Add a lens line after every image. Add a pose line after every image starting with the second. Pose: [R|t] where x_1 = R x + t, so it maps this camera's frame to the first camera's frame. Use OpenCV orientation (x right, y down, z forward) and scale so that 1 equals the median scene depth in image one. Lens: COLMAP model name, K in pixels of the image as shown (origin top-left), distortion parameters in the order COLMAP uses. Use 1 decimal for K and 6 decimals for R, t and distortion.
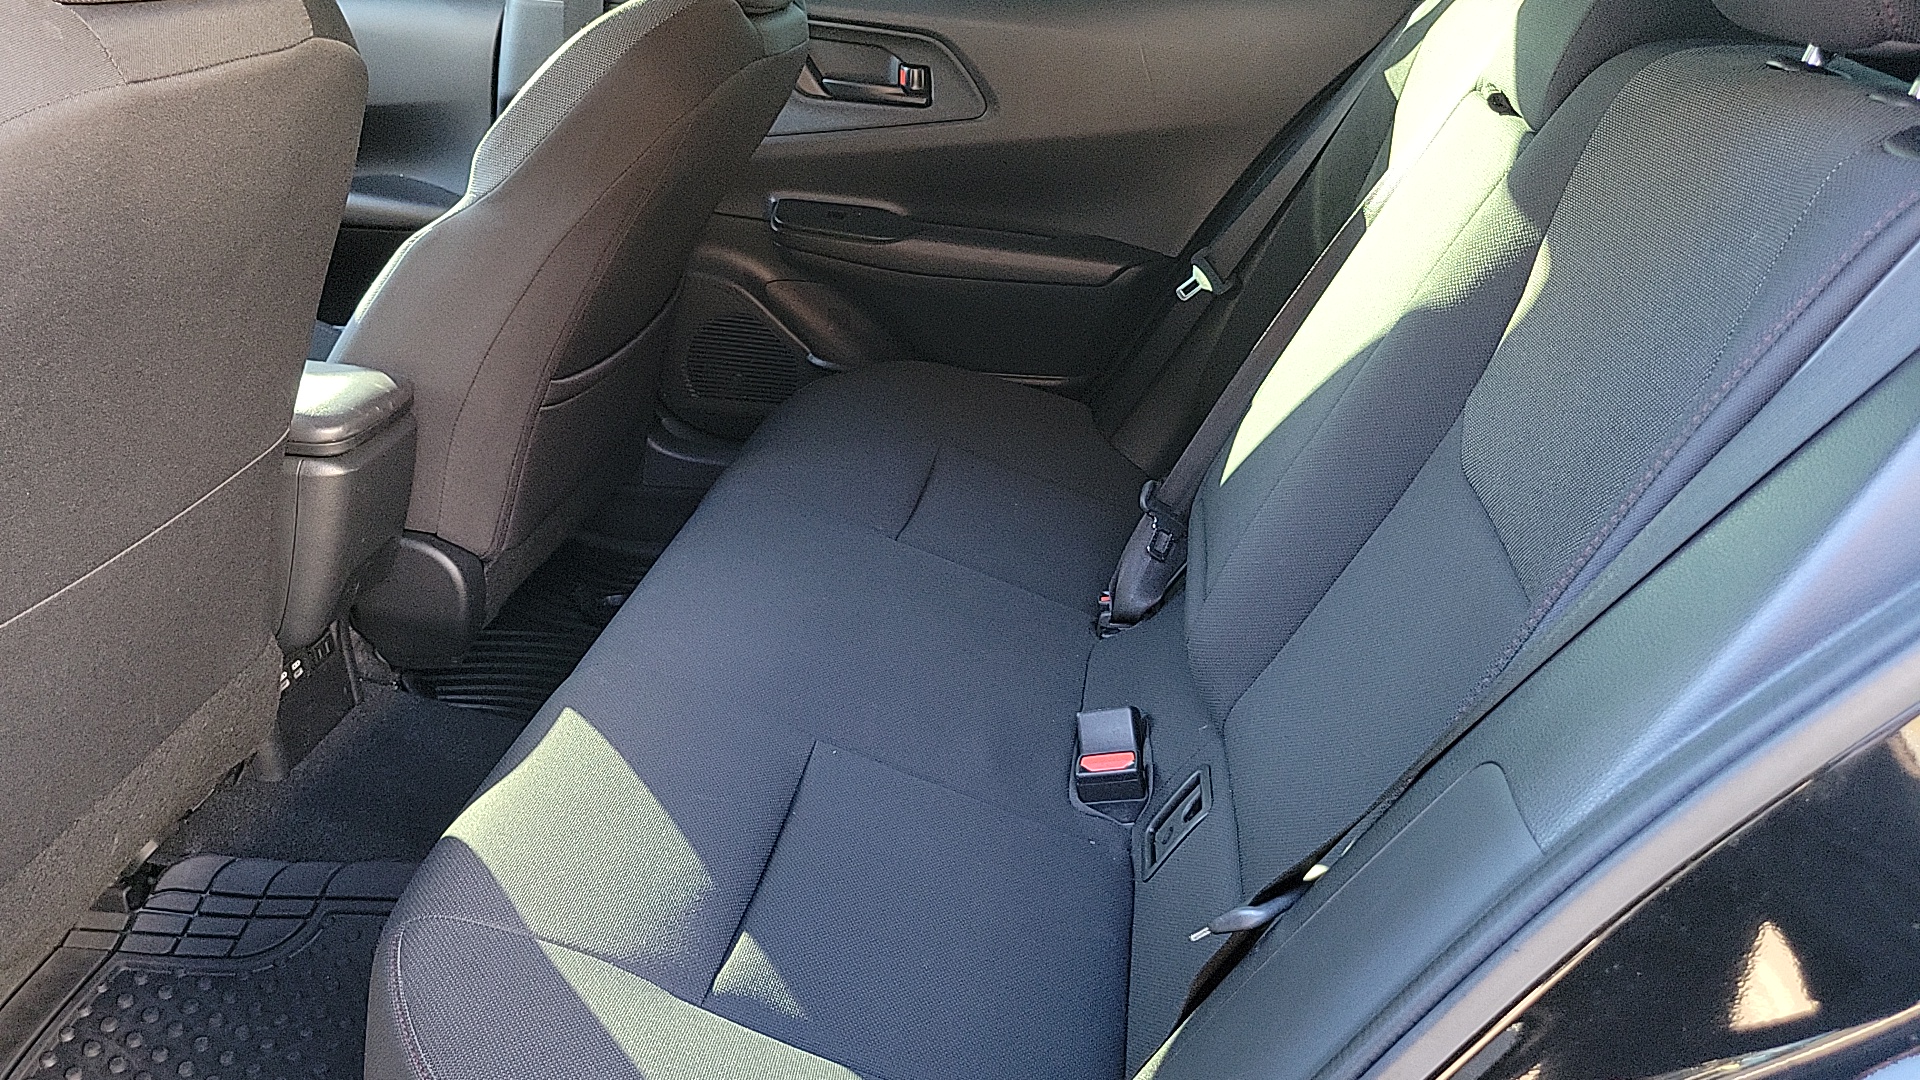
lens RADIAL K [[1377.2, 0, 952.5], [0, 1377.2, 546.8], [0, 0, 1]] dist [0.034905, -0.031355]
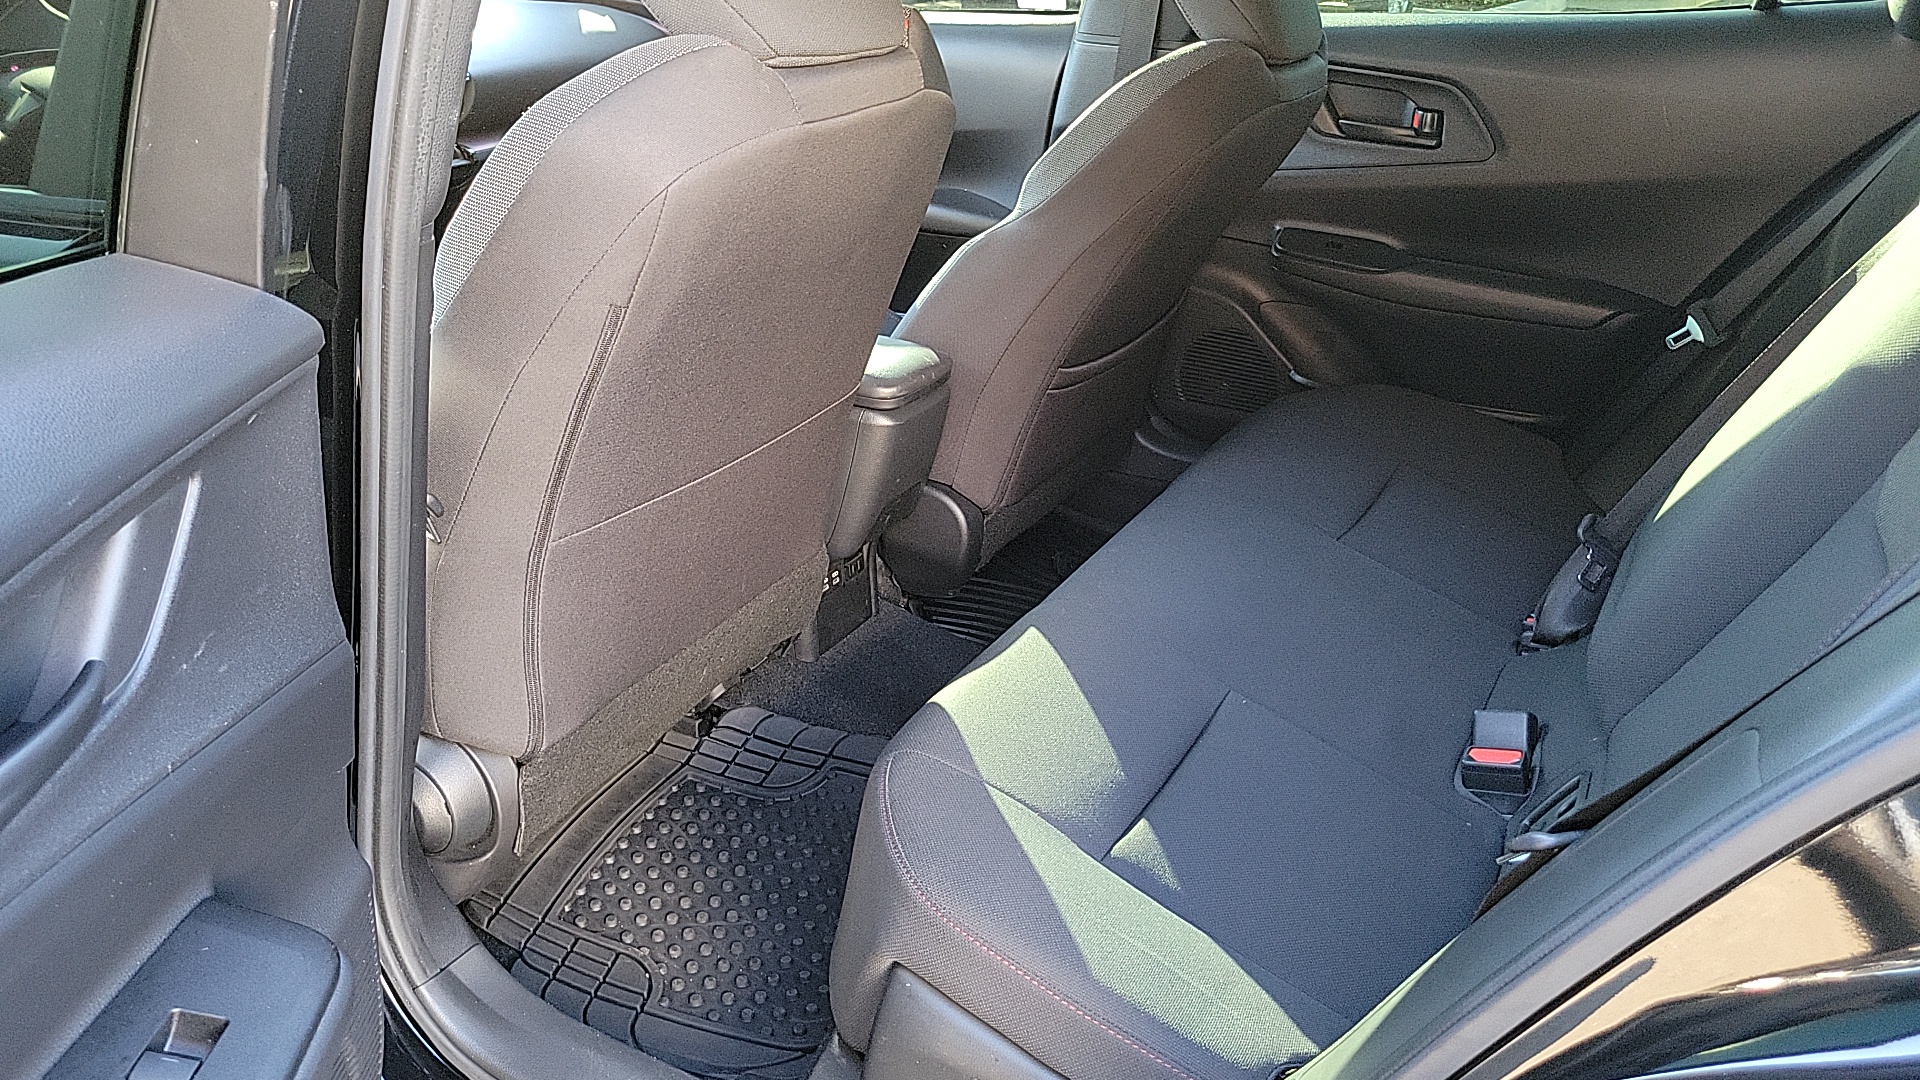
lens RADIAL K [[1394.9, 0, 962.0], [0, 1394.9, 565.2], [0, 0, 1]] dist [0.011578, -0.001795]
pose [[0.932835, 0.137212, -0.333153, 0.056427], [-0.139139, 0.990106, 0.018190, 0.038077], [0.332353, 0.029386, 0.942697, -0.159870]]
